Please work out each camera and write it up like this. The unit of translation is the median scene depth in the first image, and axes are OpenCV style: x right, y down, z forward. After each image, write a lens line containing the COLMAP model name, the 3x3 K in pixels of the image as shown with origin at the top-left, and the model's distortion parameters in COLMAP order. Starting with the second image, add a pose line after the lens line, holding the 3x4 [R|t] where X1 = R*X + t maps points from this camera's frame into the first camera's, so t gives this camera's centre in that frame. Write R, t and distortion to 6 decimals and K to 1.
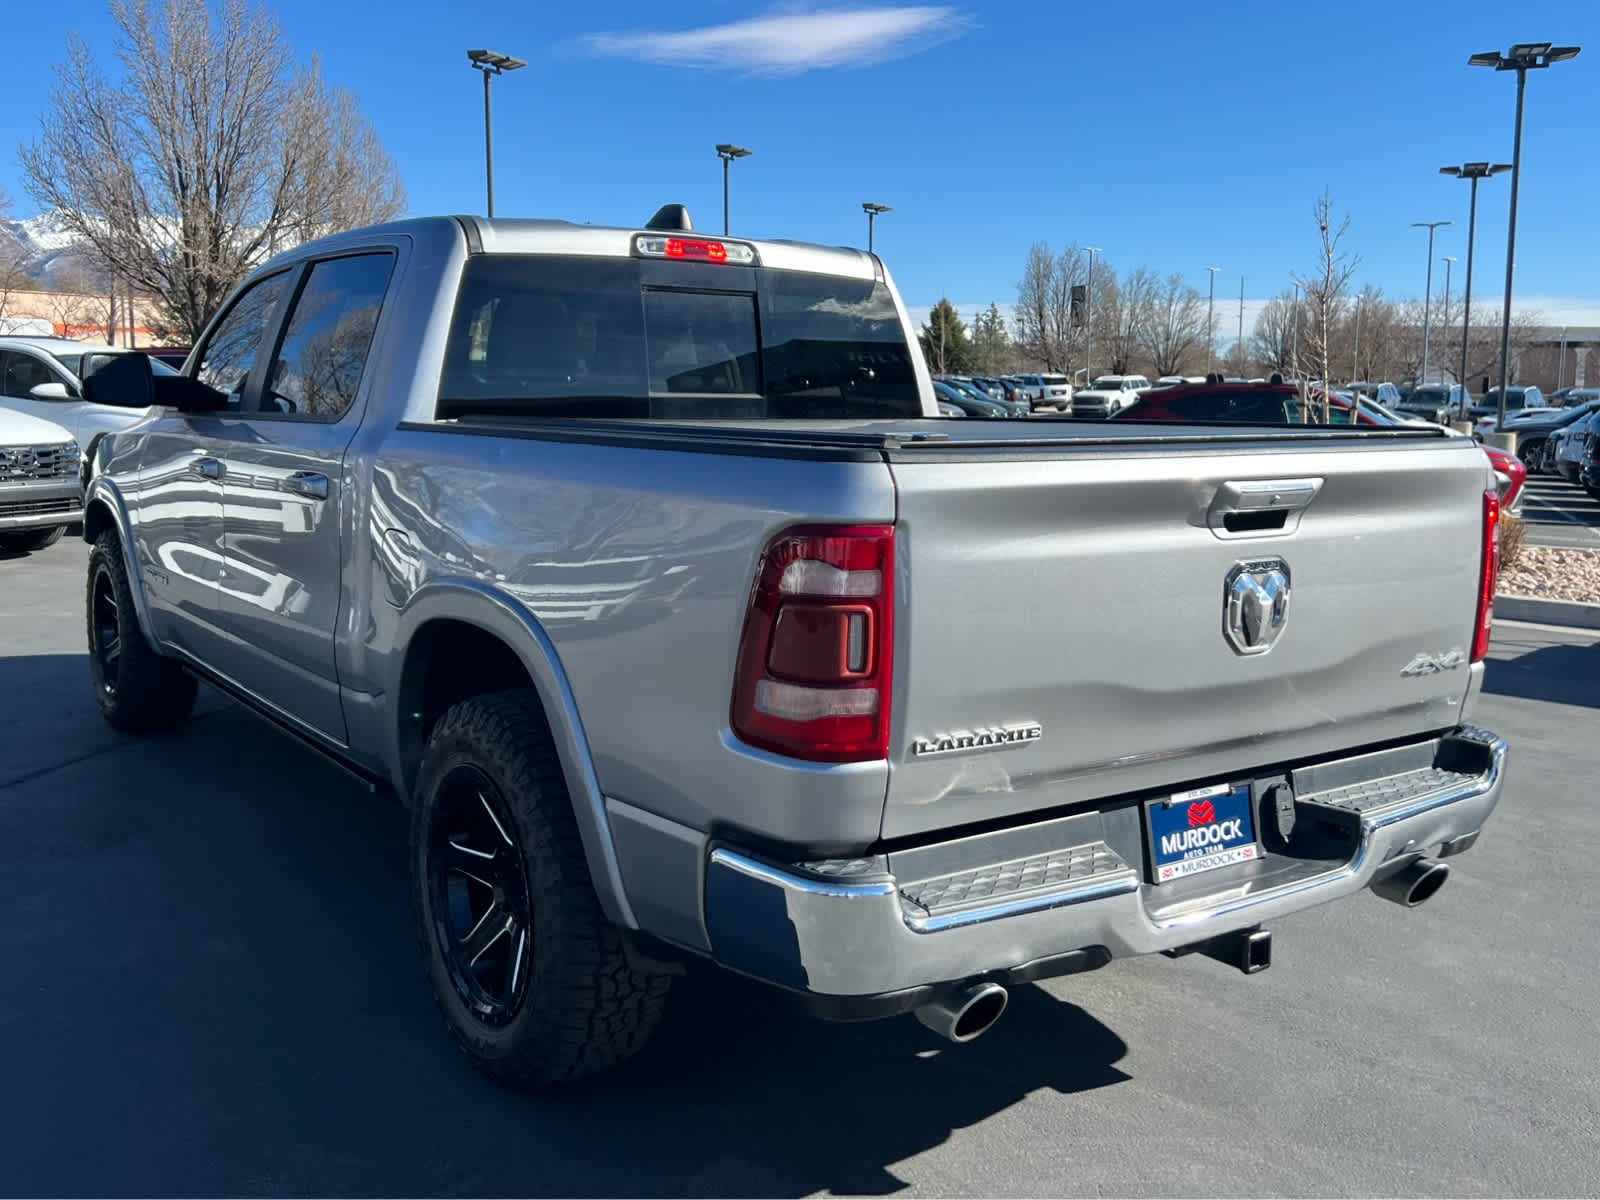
lens RADIAL K [[1528.9, 0, 806.6], [0, 1528.9, 598.4], [0, 0, 1]] dist [0.026718, 0.000000]
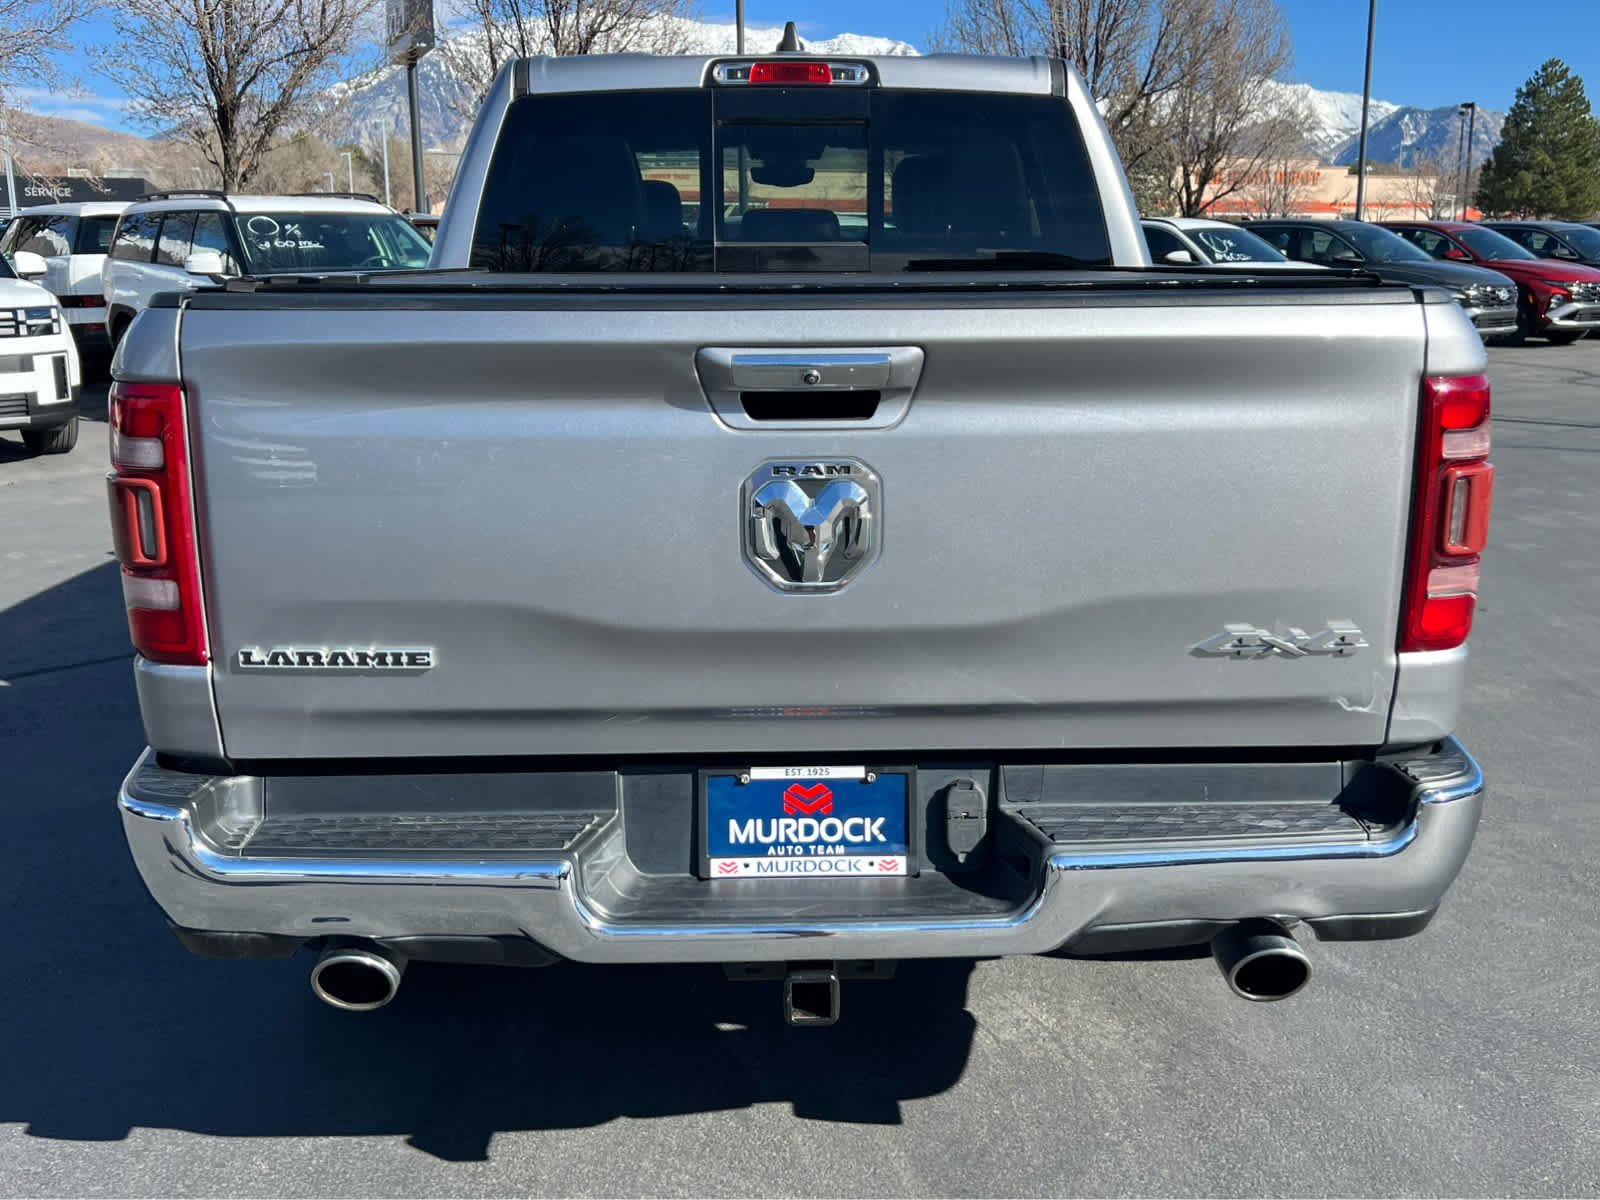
lens RADIAL K [[1528.9, 0, 811.5], [0, 1528.9, 599.4], [0, 0, 1]] dist [0.026718, 0.000000]
pose [[0.839466, 0.106817, -0.532810, 0.620790], [-0.061566, 0.992872, 0.102049, -0.030651], [0.539913, -0.052863, 0.840059, 0.370246]]
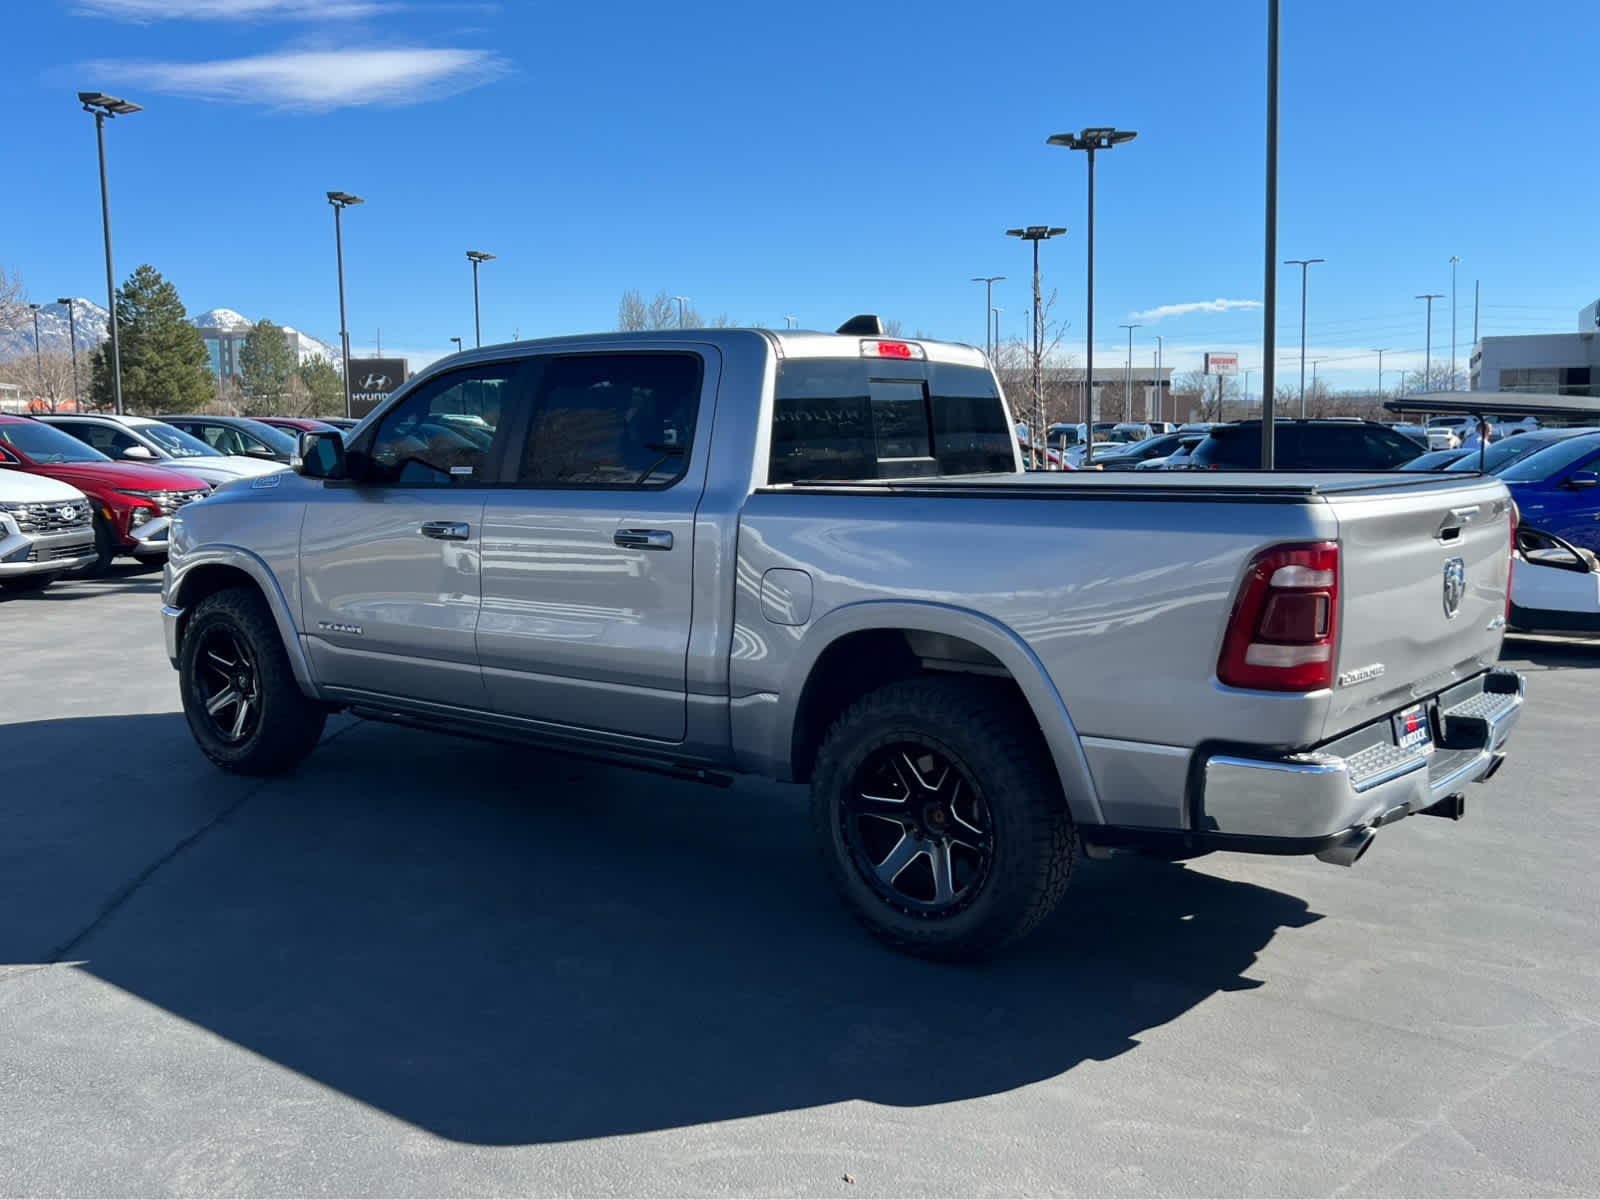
lens RADIAL K [[1528.9, 0, 788.9], [0, 1528.9, 605.5], [0, 0, 1]] dist [0.026718, 0.000000]
pose [[0.963472, -0.049692, 0.263159, -0.730151], [0.055781, 0.998319, -0.015712, 0.009640], [-0.261936, 0.029817, 0.964625, -0.331614]]
